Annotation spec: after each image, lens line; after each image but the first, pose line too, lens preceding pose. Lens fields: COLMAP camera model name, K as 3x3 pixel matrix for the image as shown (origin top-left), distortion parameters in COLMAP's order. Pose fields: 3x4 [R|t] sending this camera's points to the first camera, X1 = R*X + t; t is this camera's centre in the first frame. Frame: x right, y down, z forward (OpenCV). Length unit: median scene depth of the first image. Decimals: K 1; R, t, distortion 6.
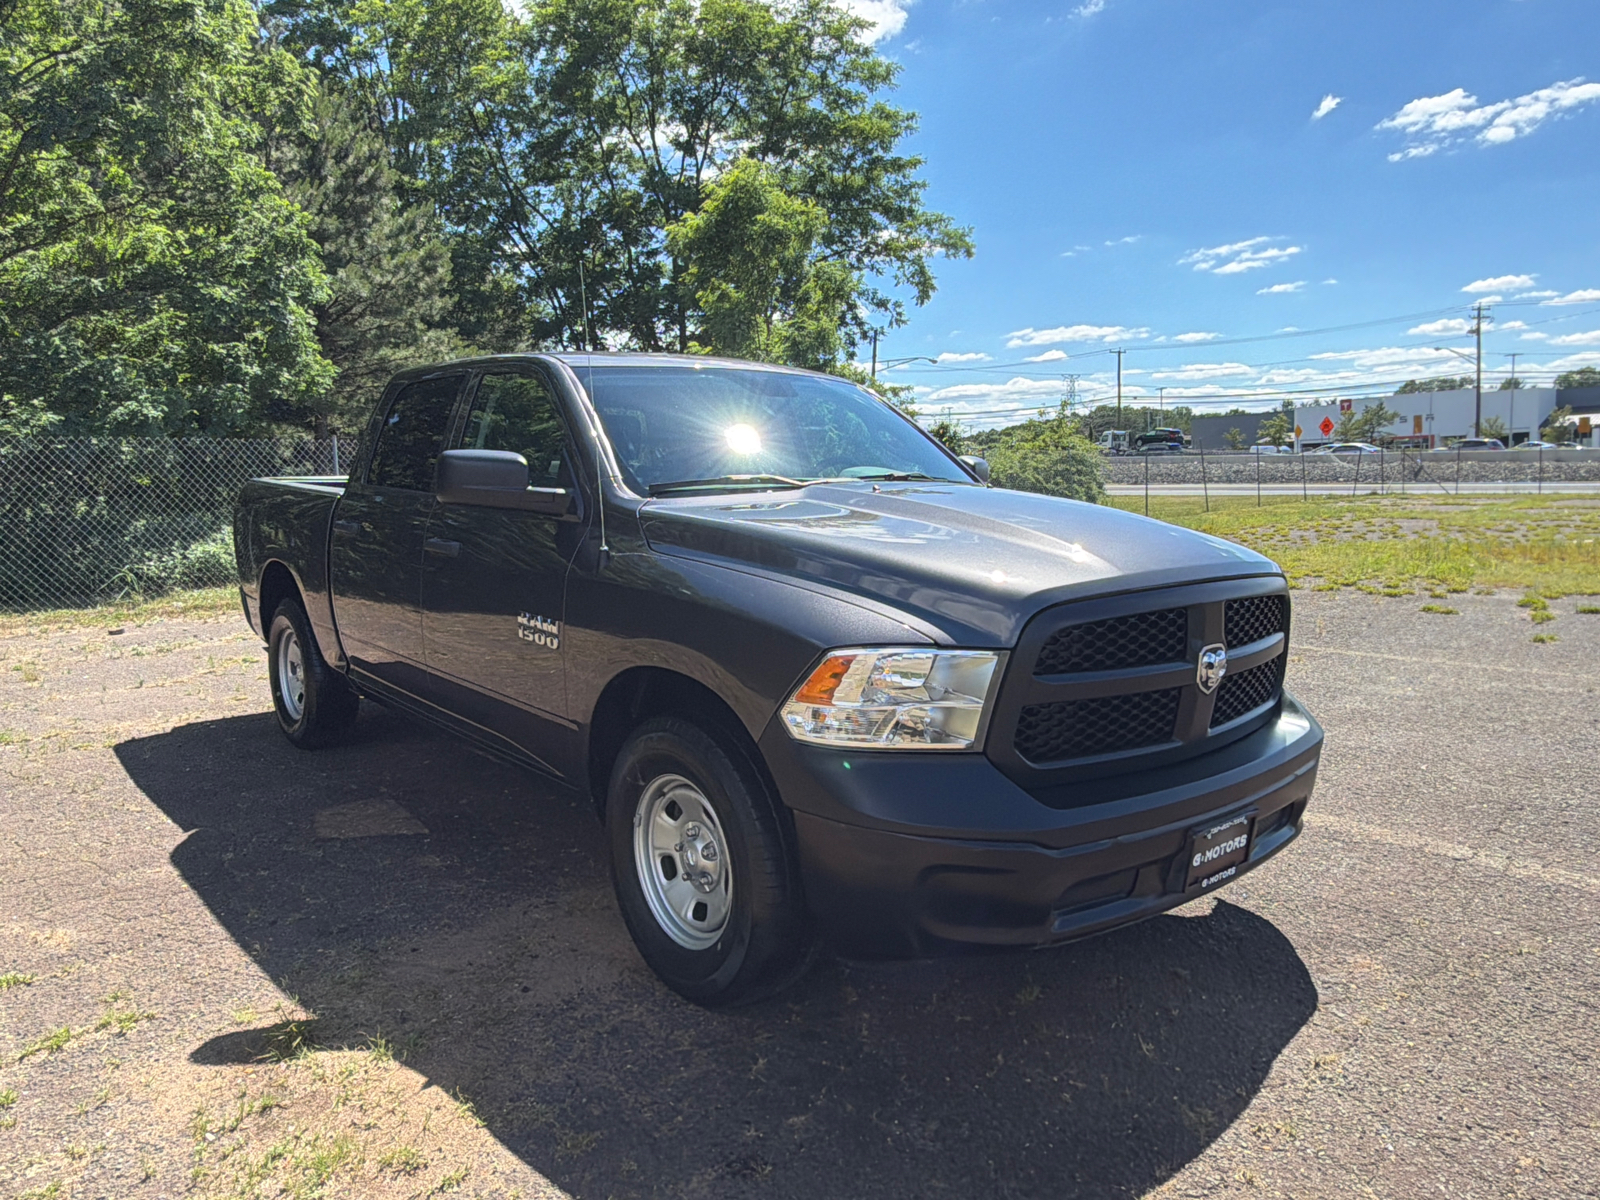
lens RADIAL K [[1110.2, 0, 795.5], [0, 1110.2, 598.5], [0, 0, 1]] dist [-0.005039, 0.008107]
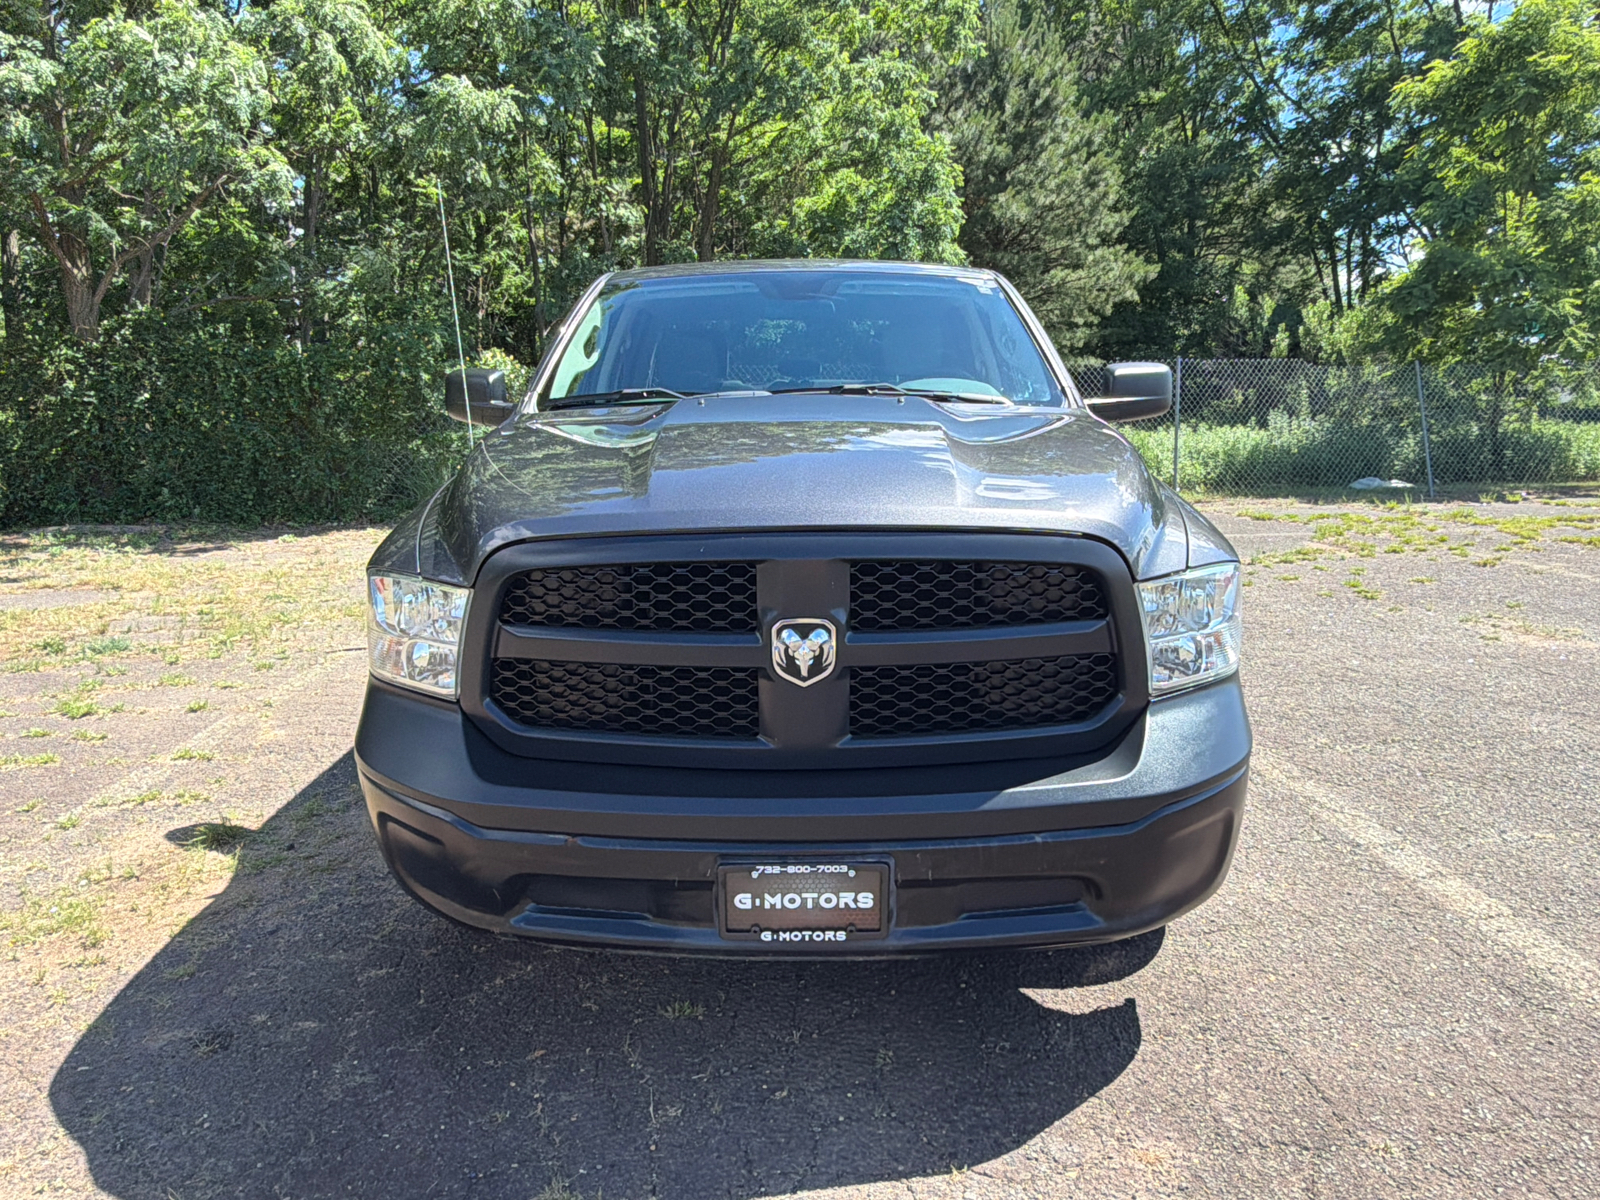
lens RADIAL K [[1110.2, 0, 795.5], [0, 1110.2, 598.5], [0, 0, 1]] dist [-0.005039, 0.008107]
pose [[0.767992, 0.109970, -0.630948, 0.119090], [-0.067705, 0.993568, 0.090762, -0.005225], [0.636871, -0.026986, 0.770498, 0.064383]]
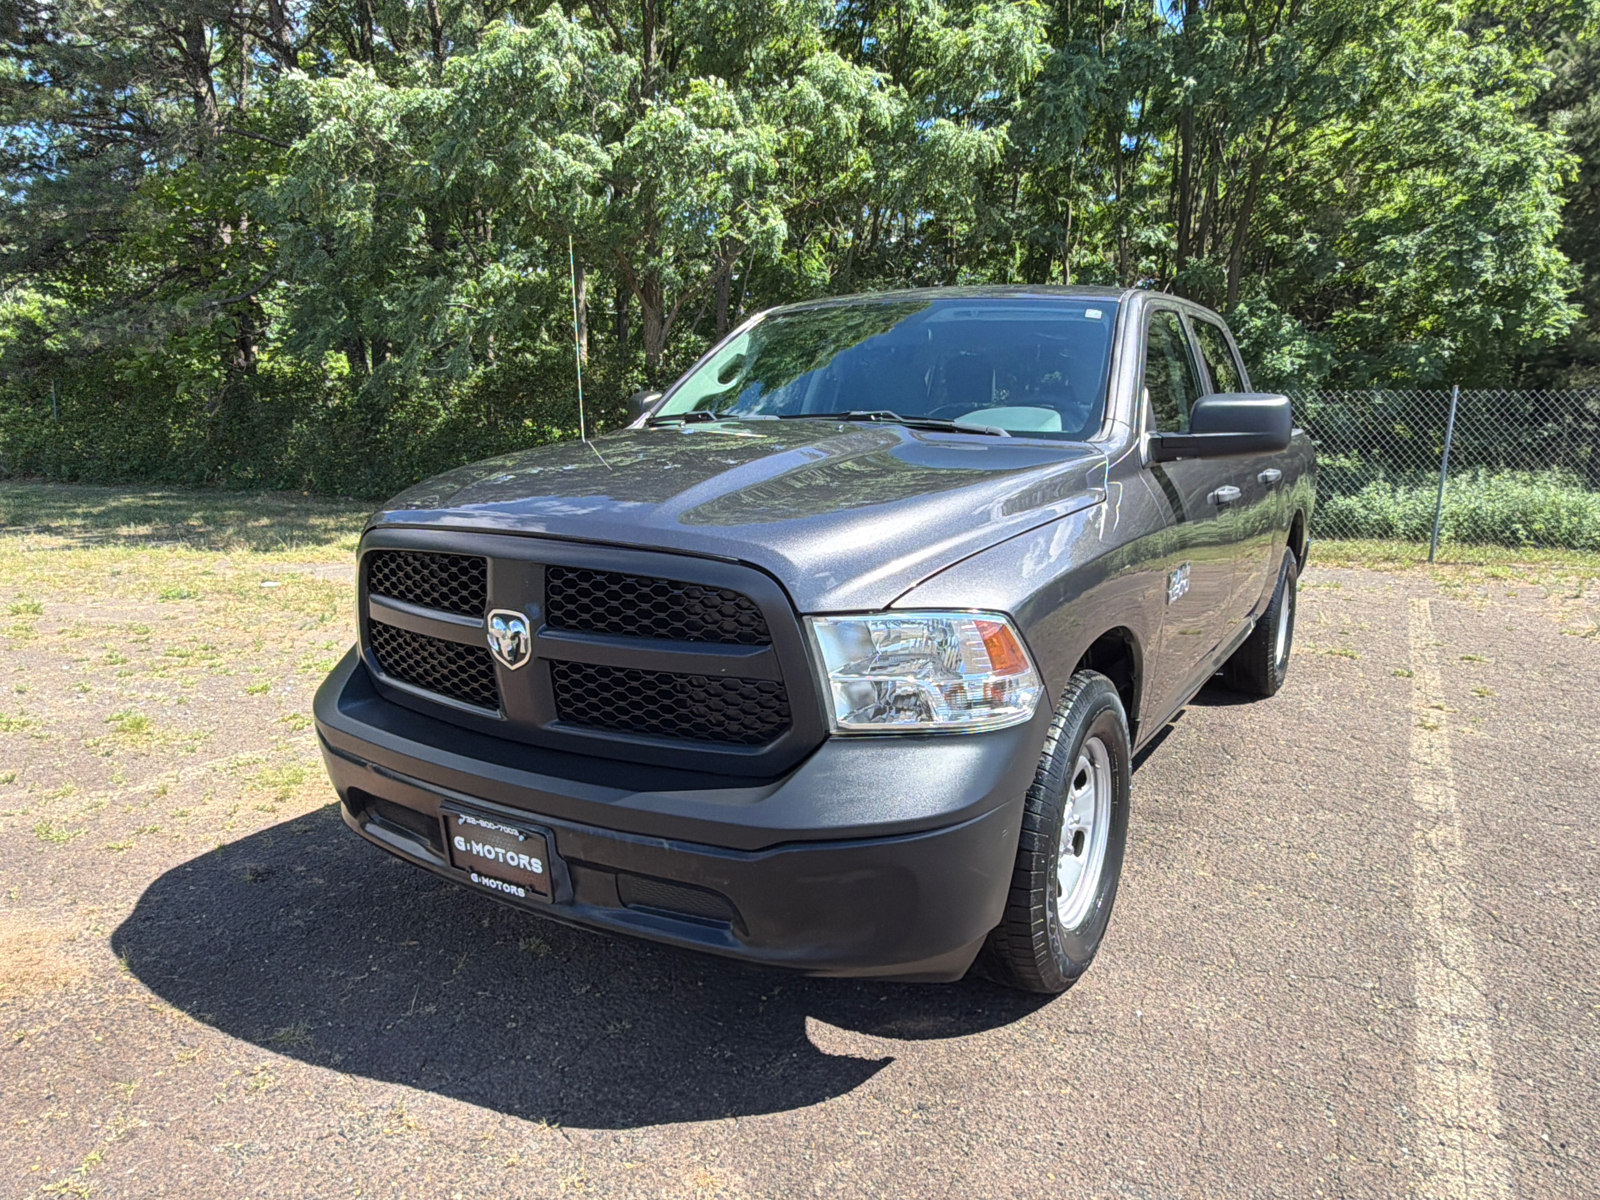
lens RADIAL K [[1106.4, 0, 795.4], [0, 1106.4, 606.0], [0, 0, 1]] dist [0.002516, -0.000981]
pose [[0.331931, 0.165754, -0.928626, 0.175938], [-0.127638, 0.983279, 0.129886, -0.013984], [0.934628, 0.075415, 0.347538, 0.132138]]
